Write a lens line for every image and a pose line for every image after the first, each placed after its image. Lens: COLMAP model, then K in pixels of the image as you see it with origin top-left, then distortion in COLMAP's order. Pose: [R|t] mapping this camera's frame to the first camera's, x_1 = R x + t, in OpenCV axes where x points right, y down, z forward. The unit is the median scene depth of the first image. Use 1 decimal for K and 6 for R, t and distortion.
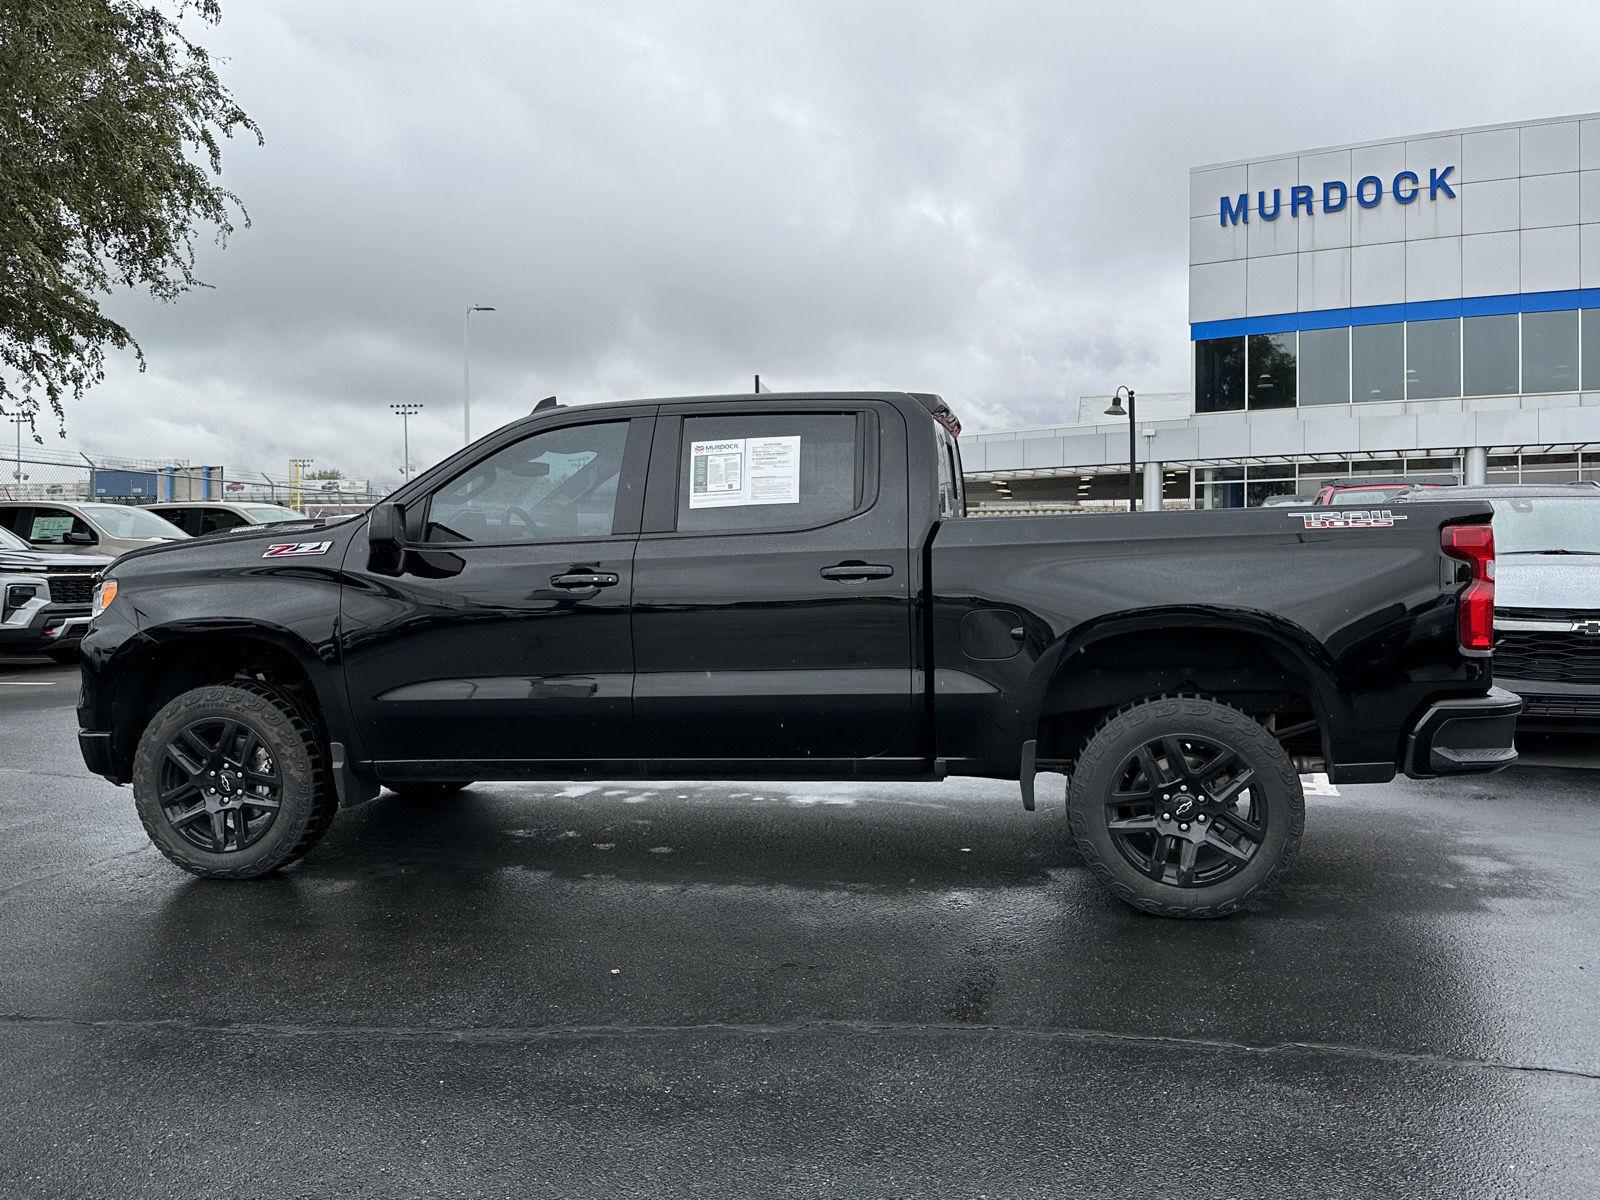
lens RADIAL K [[1311.0, 0, 800.0], [0, 1311.0, 600.0], [0, 0, 1]] dist [0.154440, -0.285662]
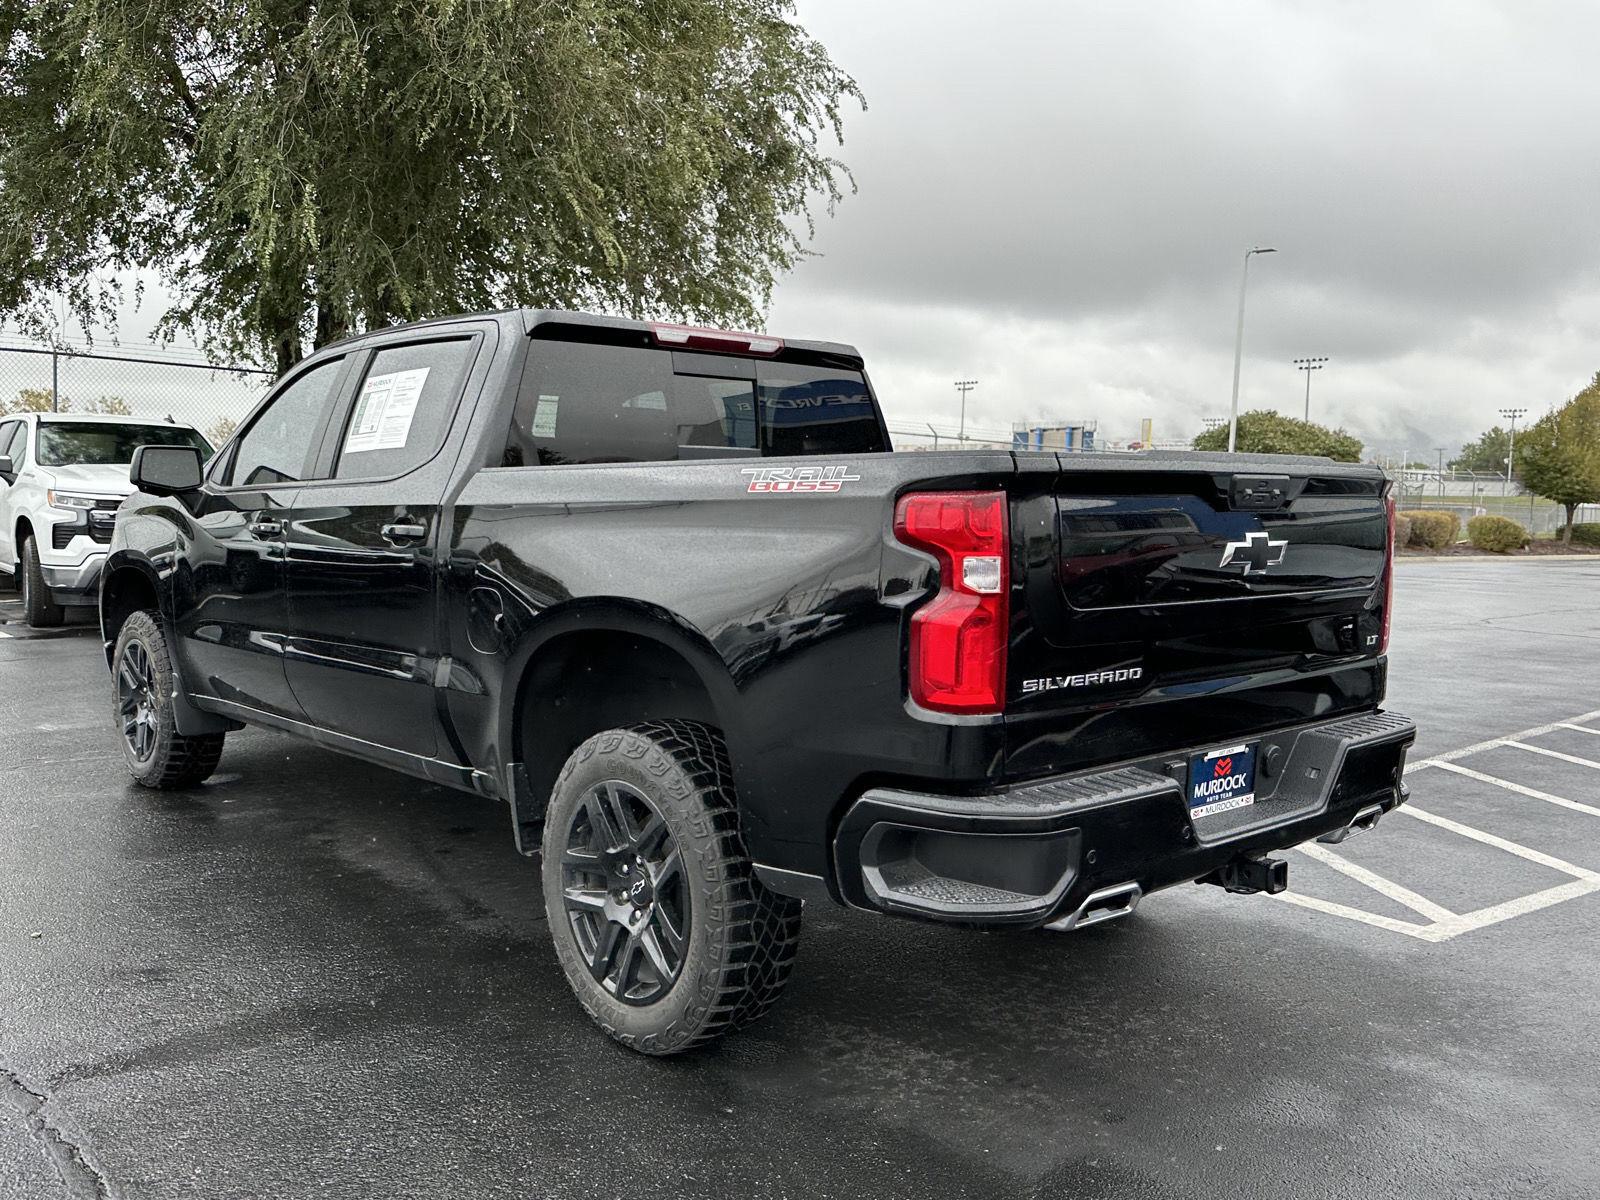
lens RADIAL K [[1339.4, 0, 803.6], [0, 1339.4, 592.7], [0, 0, 1]] dist [0.165385, -0.329185]
pose [[0.788945, 0.069891, -0.610476, 0.281790], [-0.056538, 0.997553, 0.041139, -0.011776], [0.611857, 0.002059, 0.790966, 0.176860]]
